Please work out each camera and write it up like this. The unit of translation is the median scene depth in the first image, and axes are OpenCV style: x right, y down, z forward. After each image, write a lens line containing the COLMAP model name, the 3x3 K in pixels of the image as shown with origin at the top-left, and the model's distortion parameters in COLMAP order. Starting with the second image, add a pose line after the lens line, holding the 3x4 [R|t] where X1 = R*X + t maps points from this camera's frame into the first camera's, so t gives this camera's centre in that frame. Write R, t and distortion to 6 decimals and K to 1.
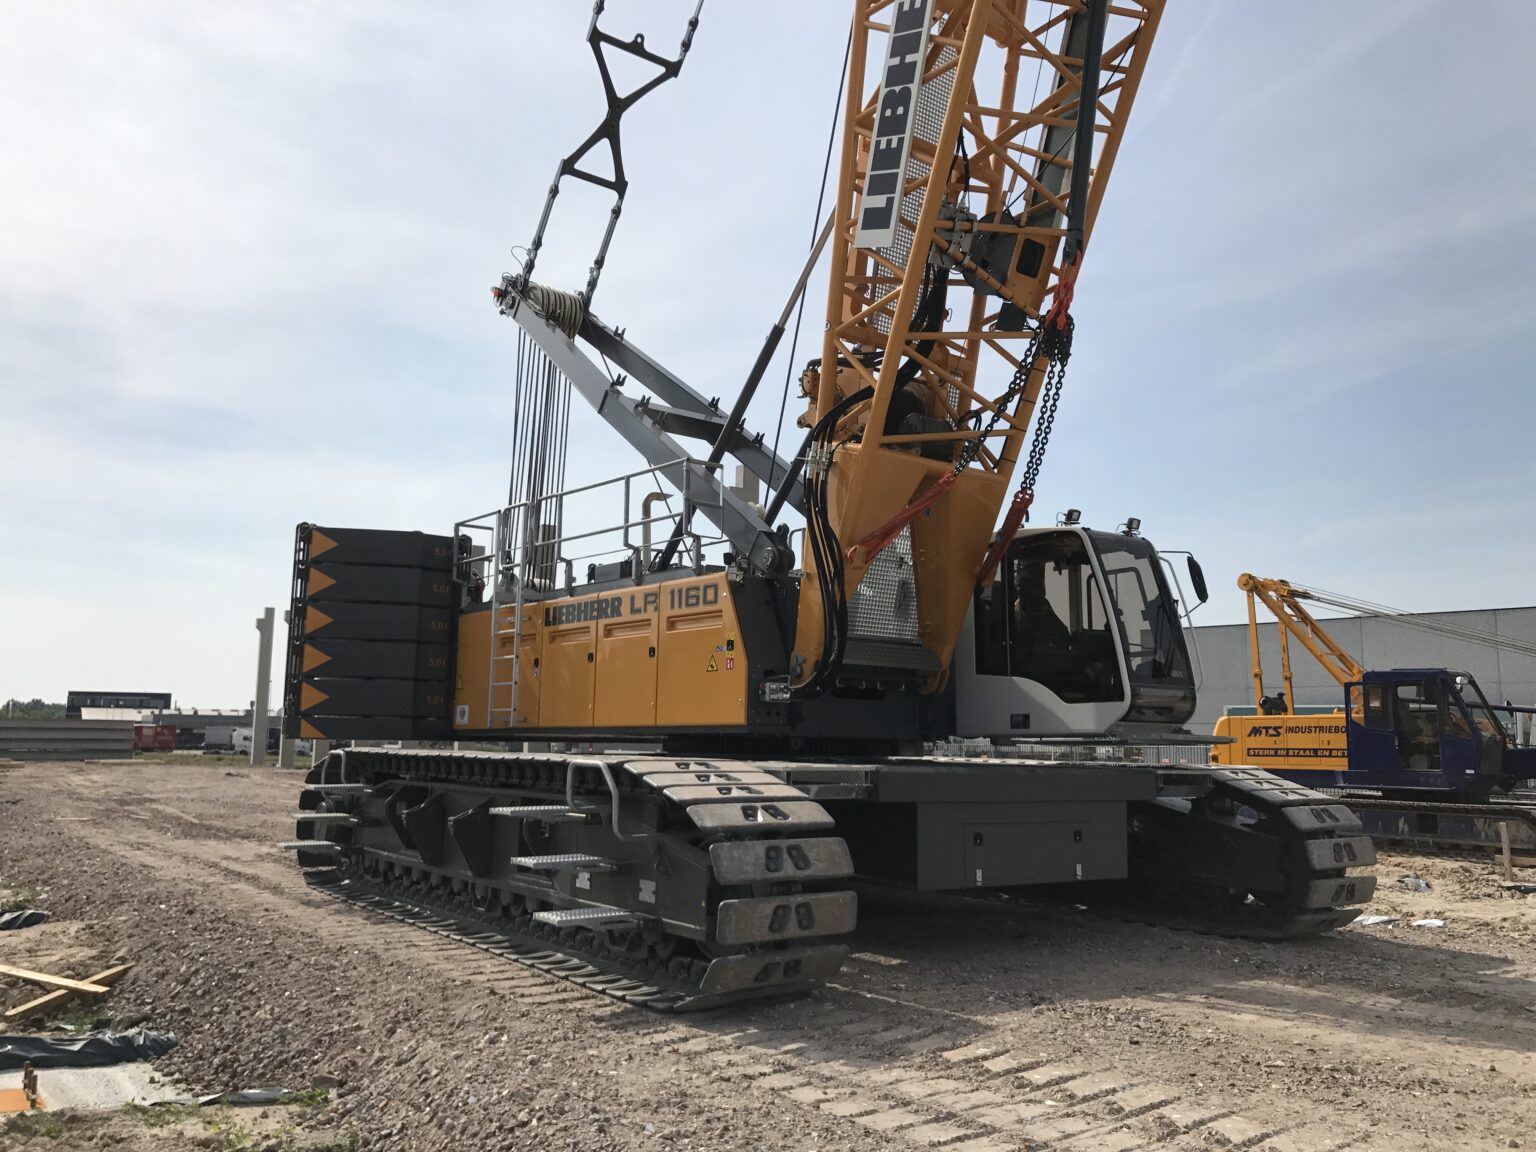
lens RADIAL K [[1254.4, 0, 768.0], [0, 1254.4, 576.0], [0, 0, 1]] dist [0.048571, -0.154777]
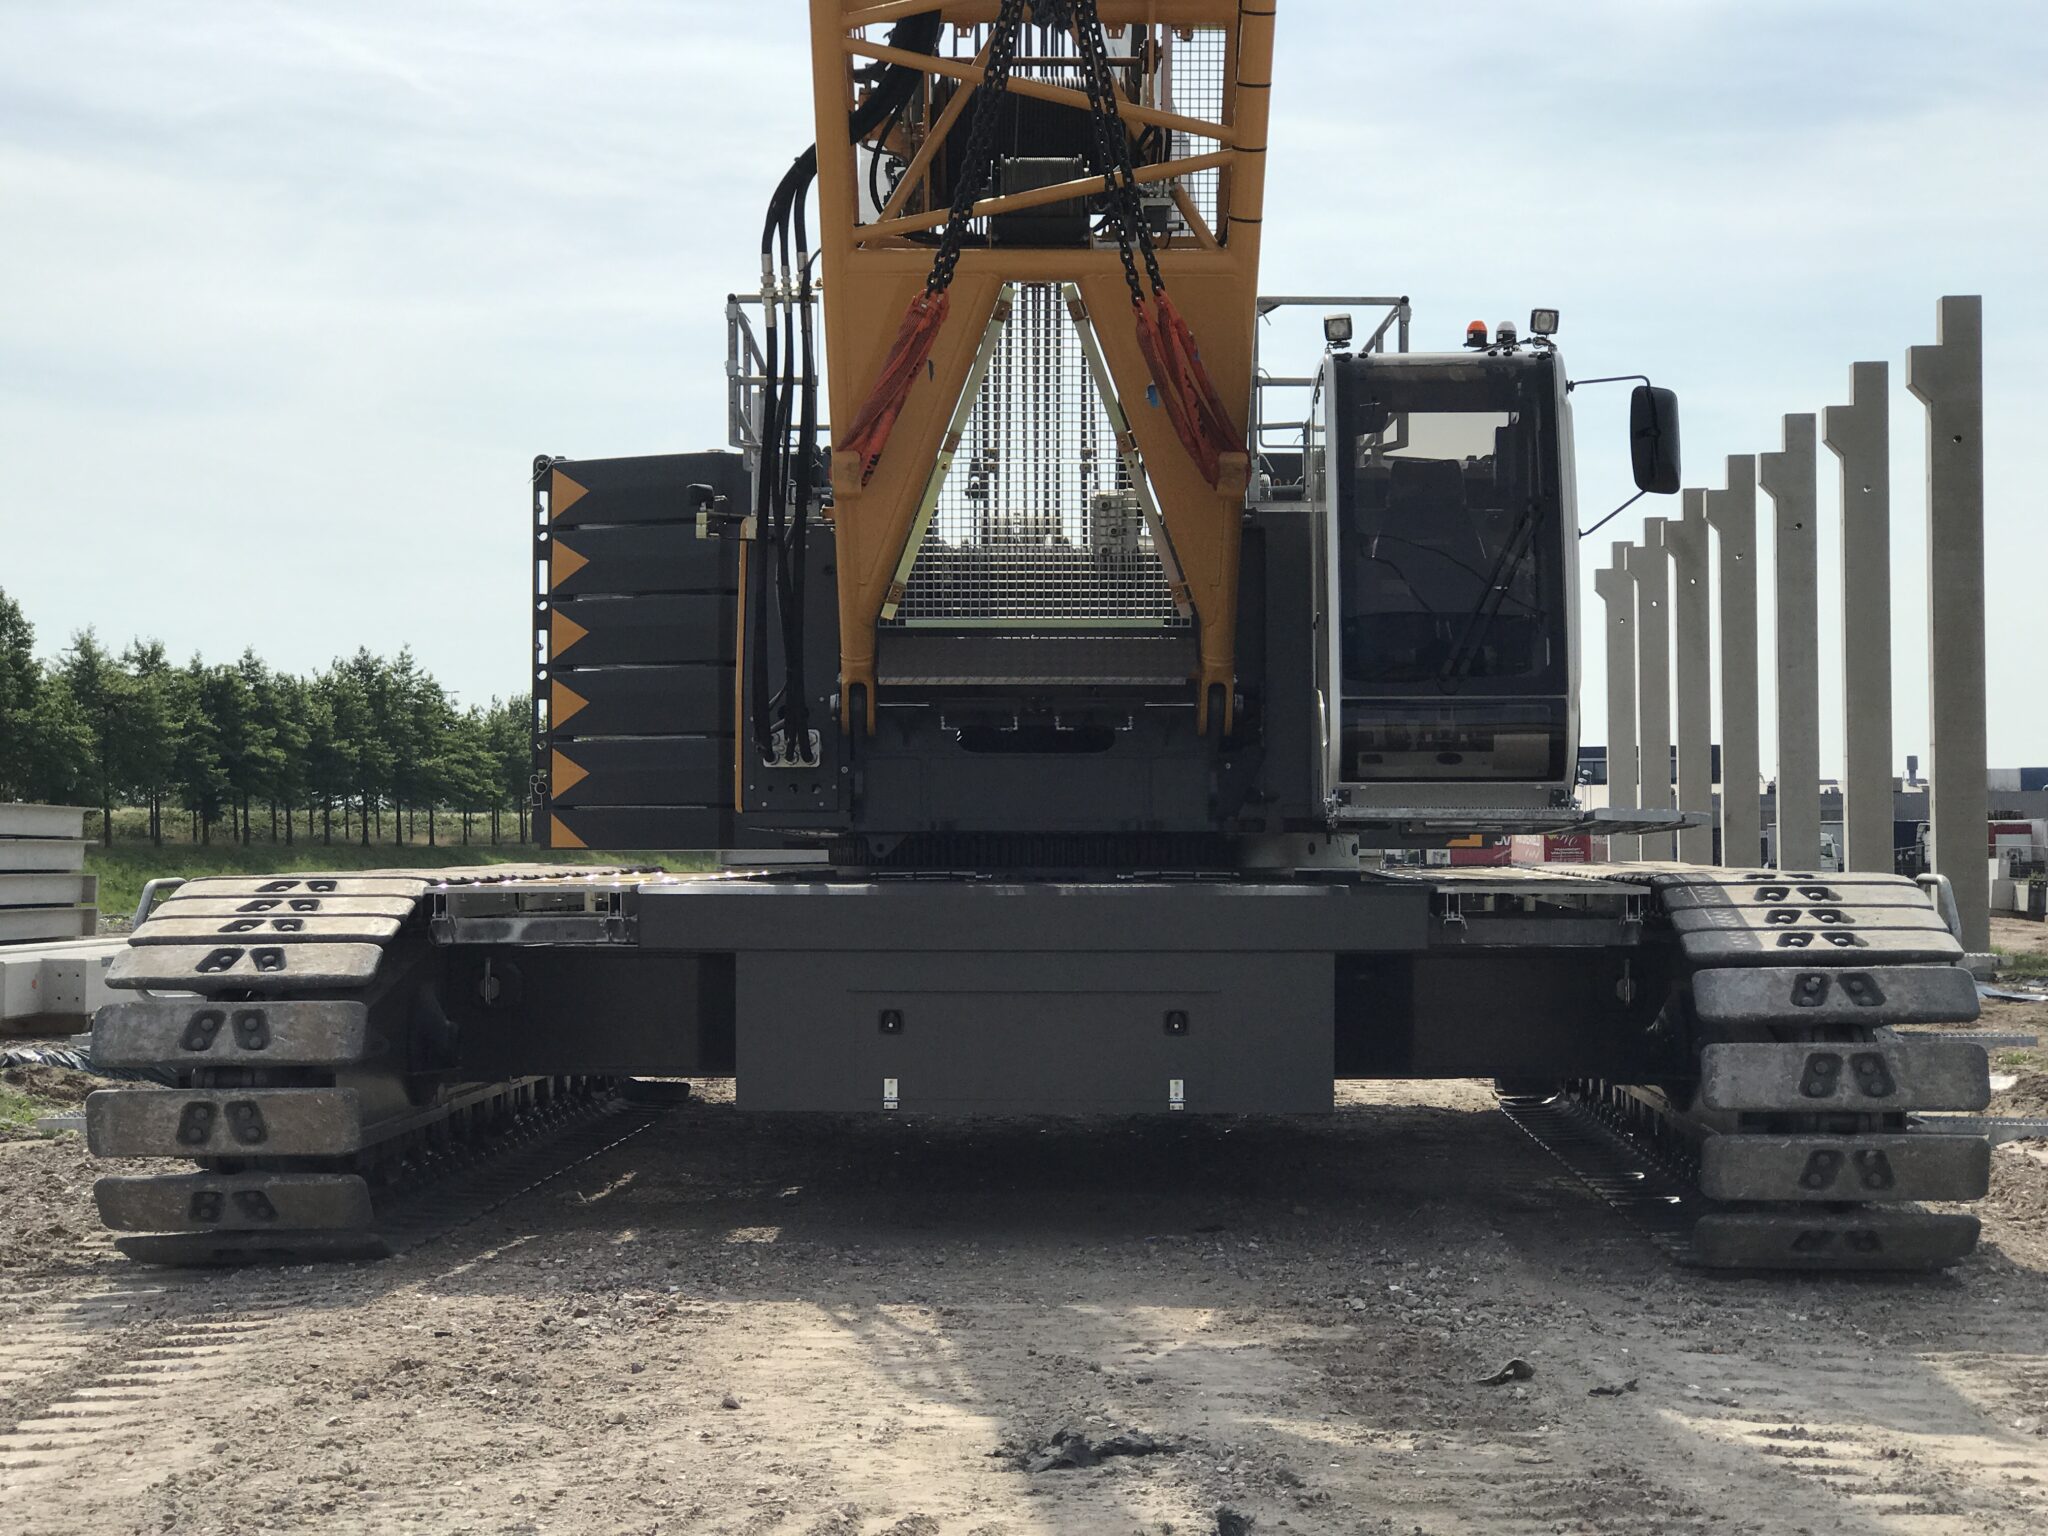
lens RADIAL K [[3409.9, 0, 1024.0], [0, 3409.9, 768.0], [0, 0, 1]] dist [-0.006647, 0.002635]
pose [[0.788075, -0.035880, -0.614533, 0.922254], [0.099800, 0.992540, 0.070032, 0.011704], [0.607436, -0.116521, 0.785776, -0.045890]]
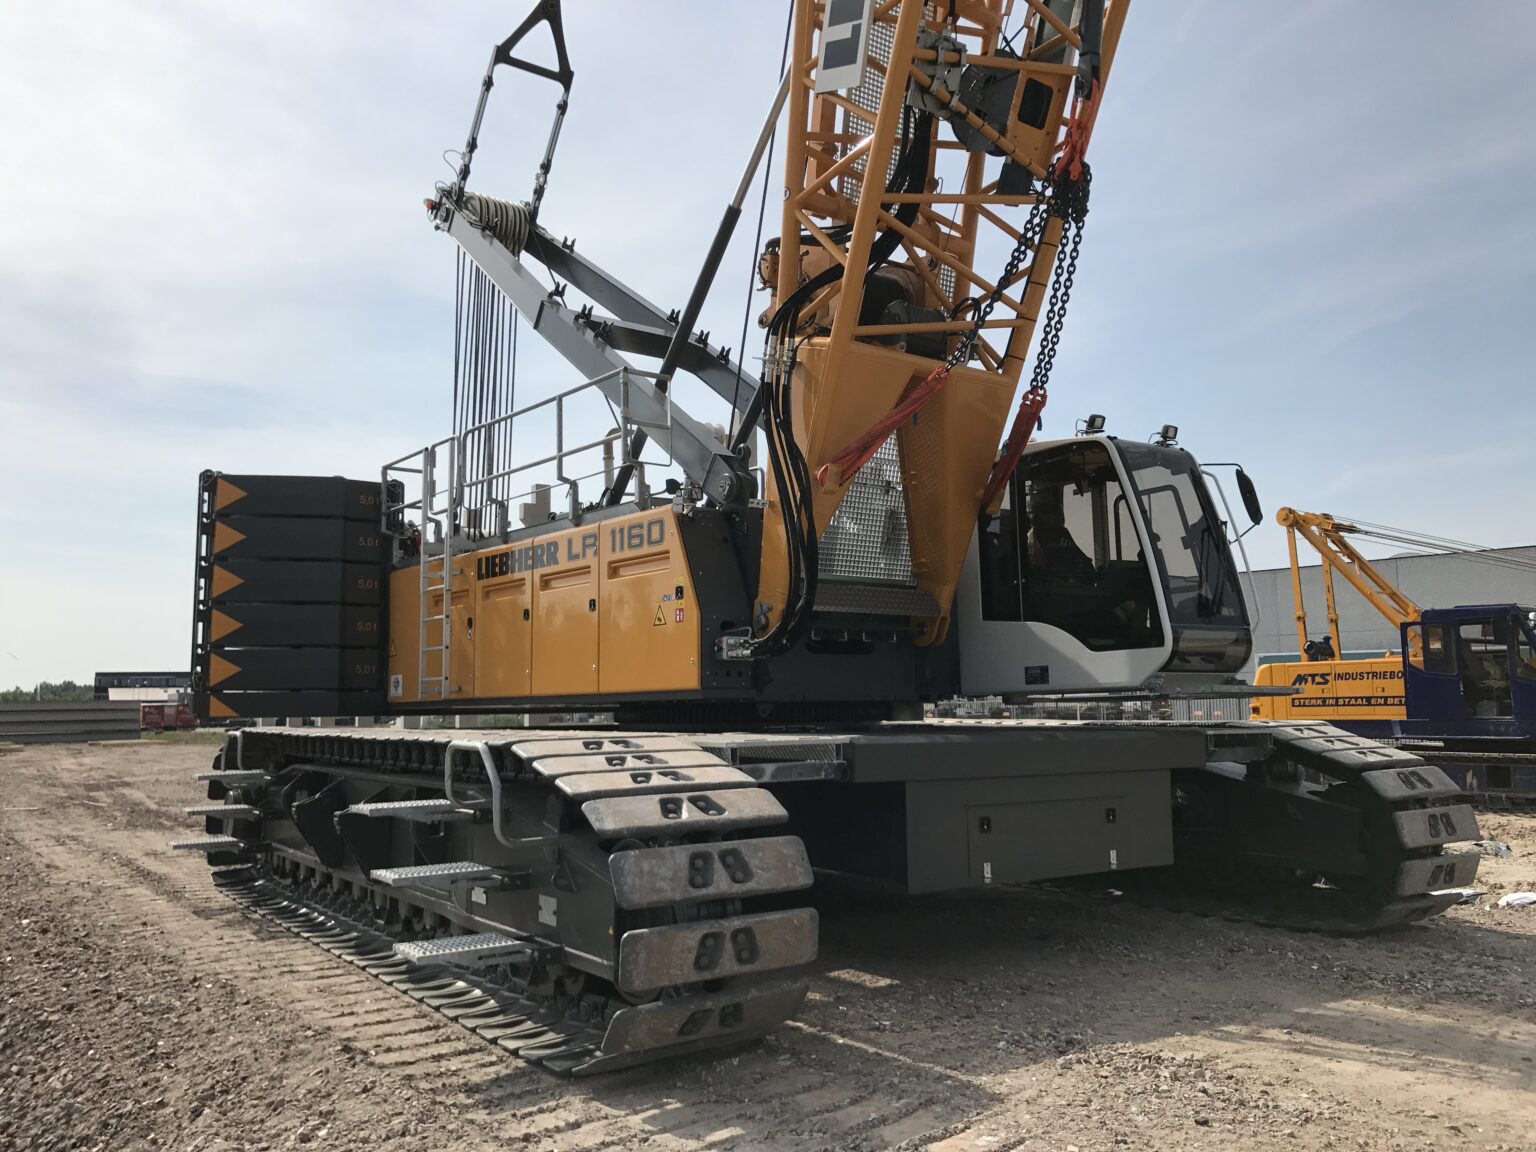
lens RADIAL K [[1263.0, 0, 766.4], [0, 1263.0, 569.6], [0, 0, 1]] dist [0.004163, -0.017535]
pose [[0.999425, -0.029155, -0.017290, 0.041075], [0.029580, 0.999254, 0.024843, 0.021343], [0.016553, -0.025341, 0.999542, 0.177965]]
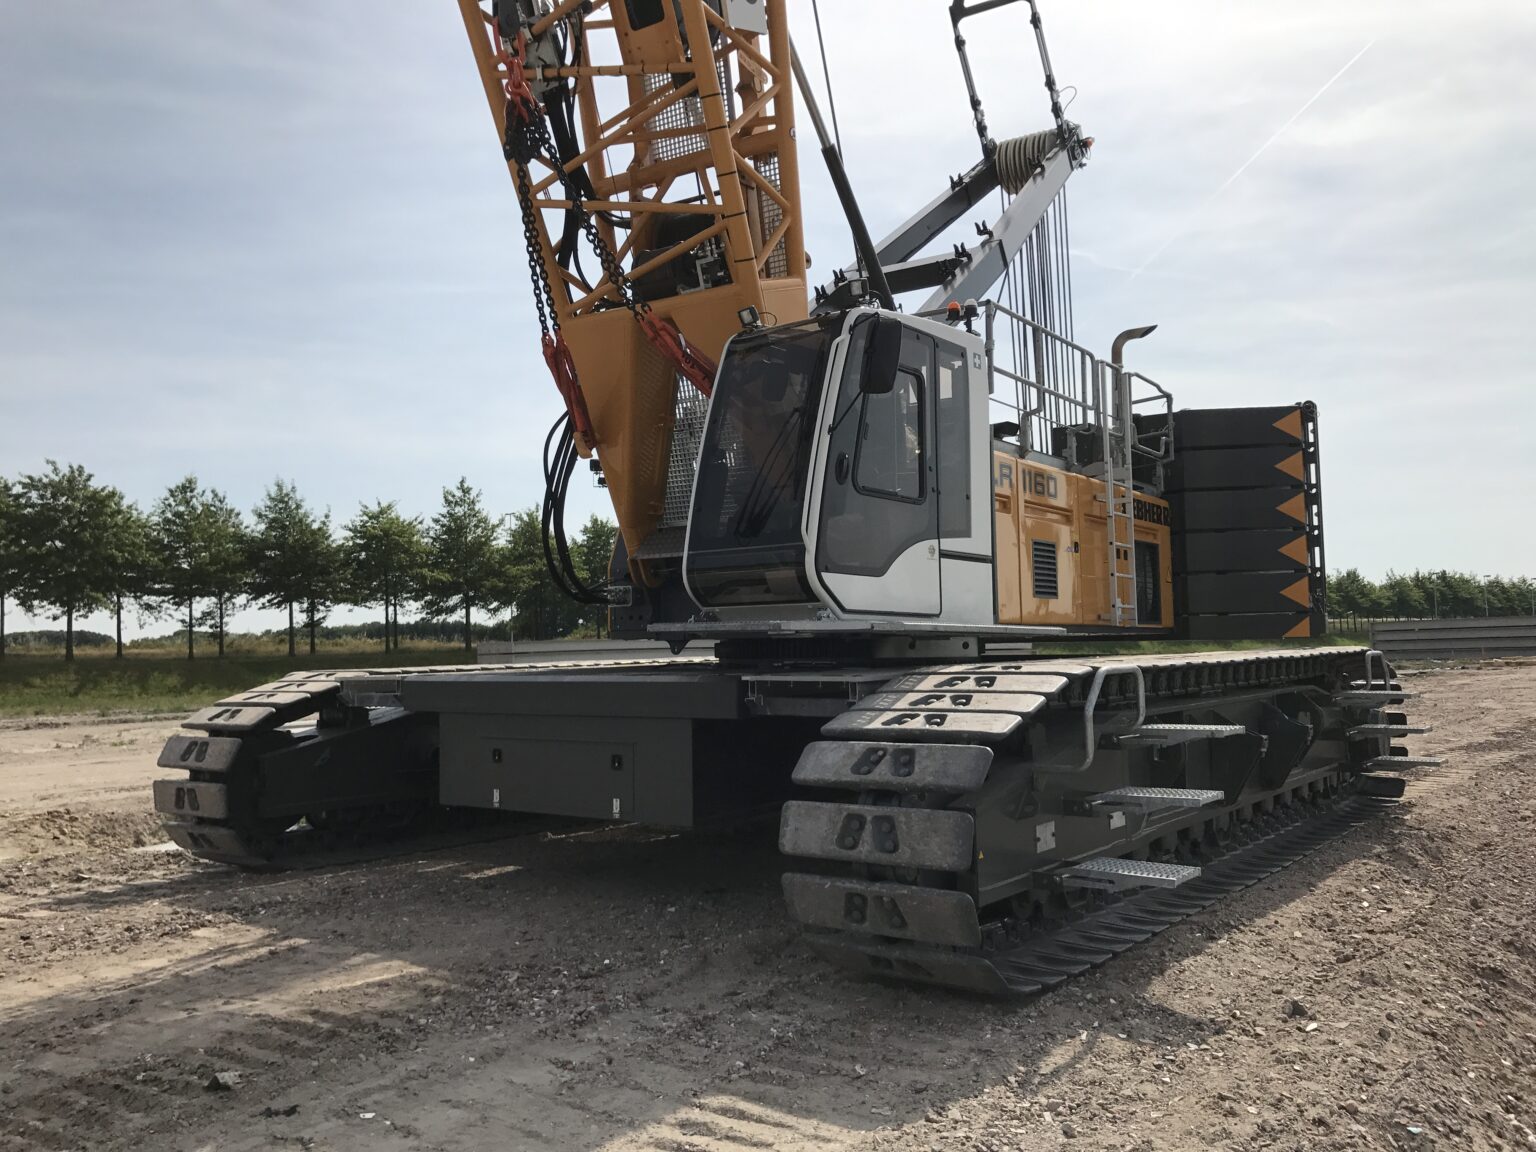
lens RADIAL K [[1263.0, 0, 766.4], [0, 1263.0, 569.6], [0, 0, 1]] dist [0.004163, -0.017535]
pose [[0.279101, -0.084776, -0.956512, 0.930414], [0.157071, 0.986710, -0.041621, 0.125844], [0.947328, -0.138624, 0.288708, 0.807488]]
